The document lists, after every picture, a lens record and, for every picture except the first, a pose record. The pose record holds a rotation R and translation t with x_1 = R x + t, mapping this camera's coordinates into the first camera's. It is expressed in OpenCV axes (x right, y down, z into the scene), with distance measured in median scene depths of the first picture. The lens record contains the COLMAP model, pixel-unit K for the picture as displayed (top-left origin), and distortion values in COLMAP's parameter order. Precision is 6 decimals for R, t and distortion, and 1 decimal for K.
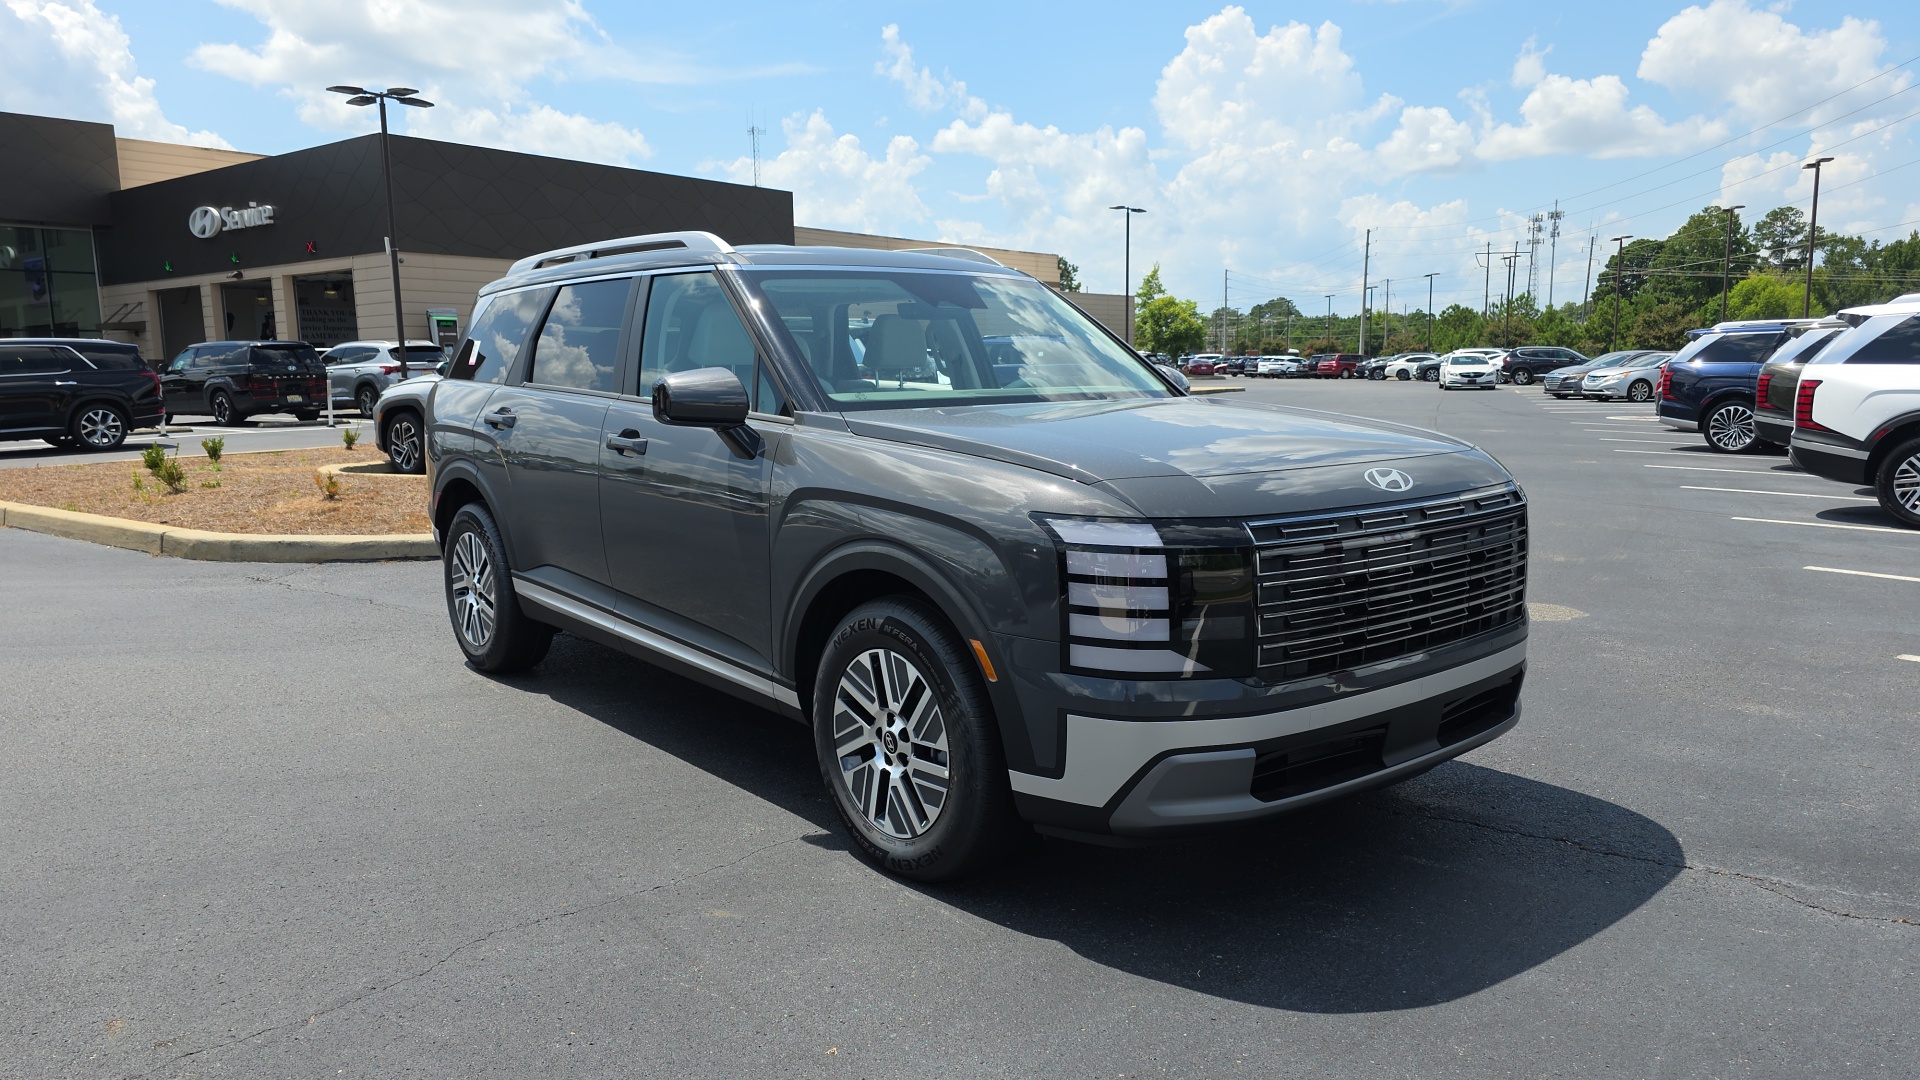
lens RADIAL K [[1337.1, 0, 960.0], [0, 1337.1, 540.0], [0, 0, 1]] dist [0.027467, -0.045248]
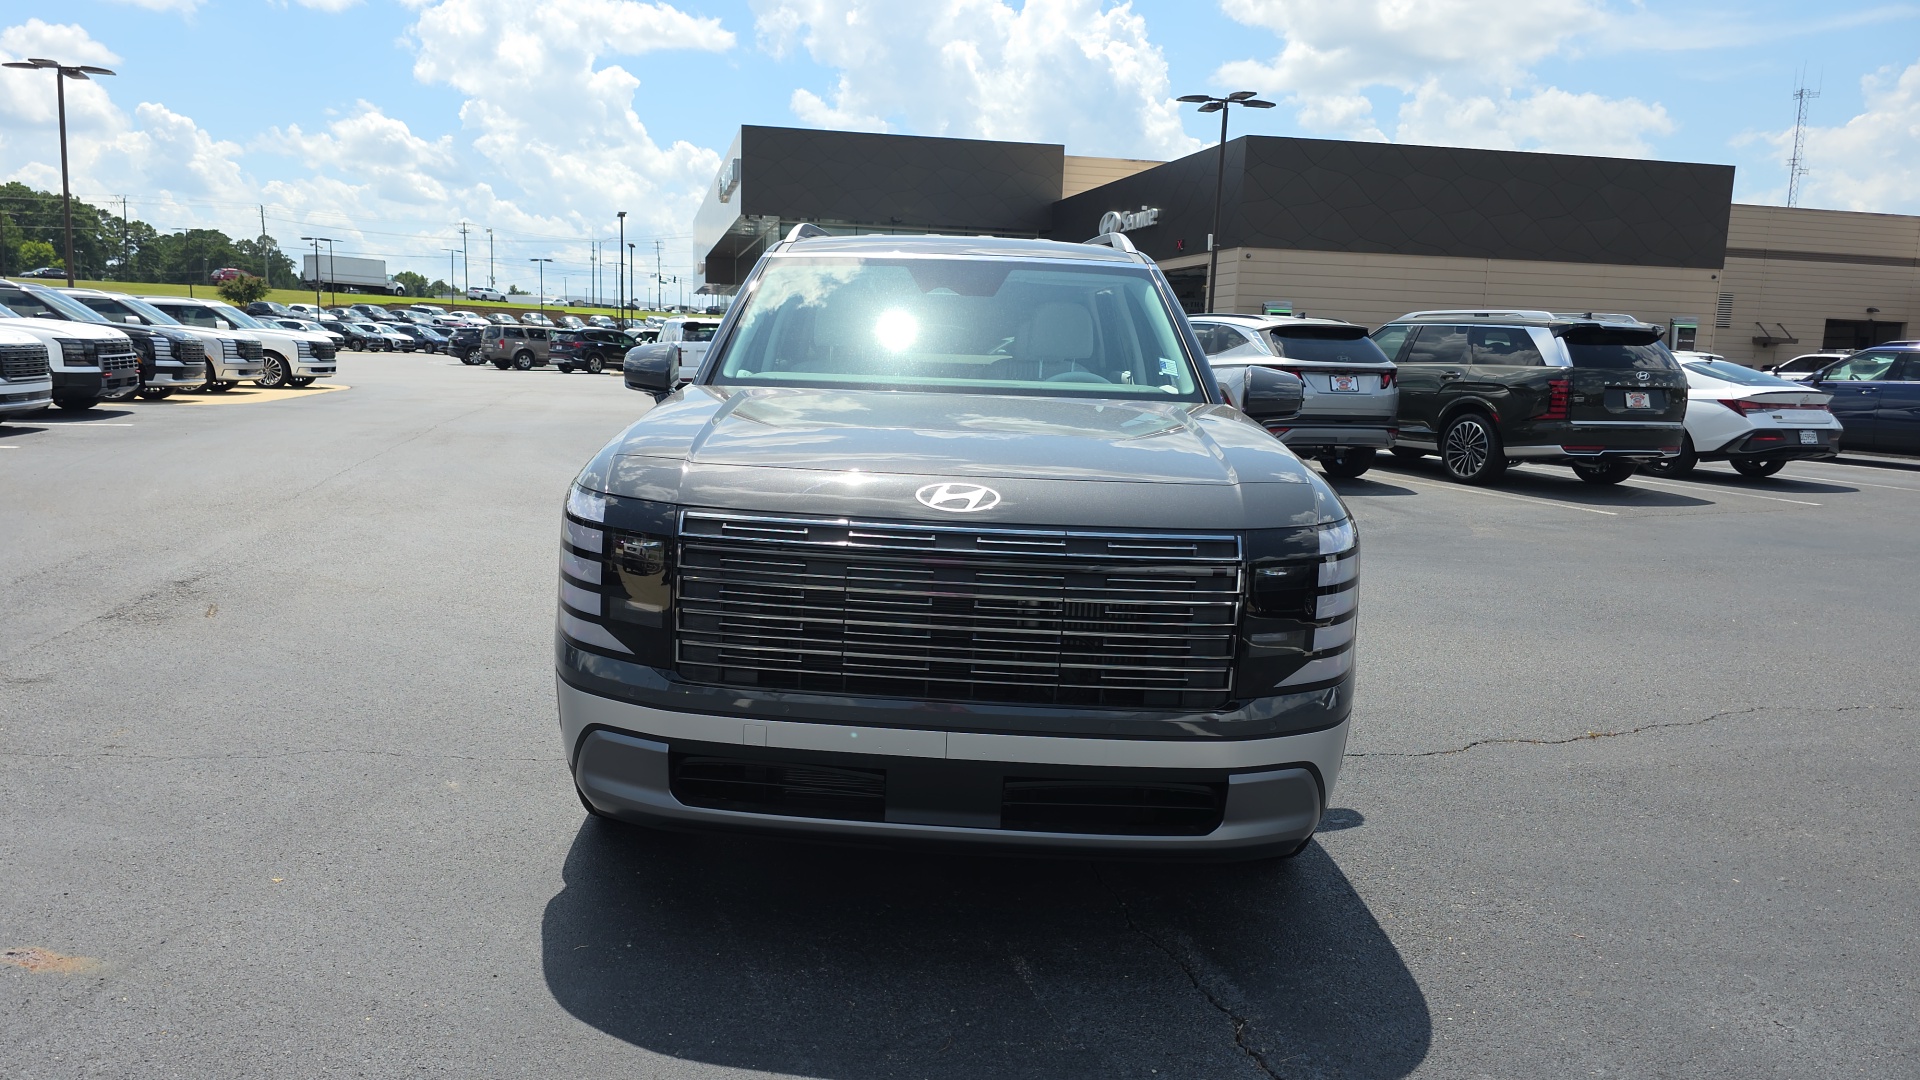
lens RADIAL K [[1372.8, 0, 960.0], [0, 1372.8, 540.0], [0, 0, 1]] dist [0.027851, -0.068594]
pose [[0.709259, 0.126984, -0.693417, 0.116045], [-0.127911, 0.990496, 0.050553, -0.007632], [0.693246, 0.052840, 0.718761, 0.046925]]
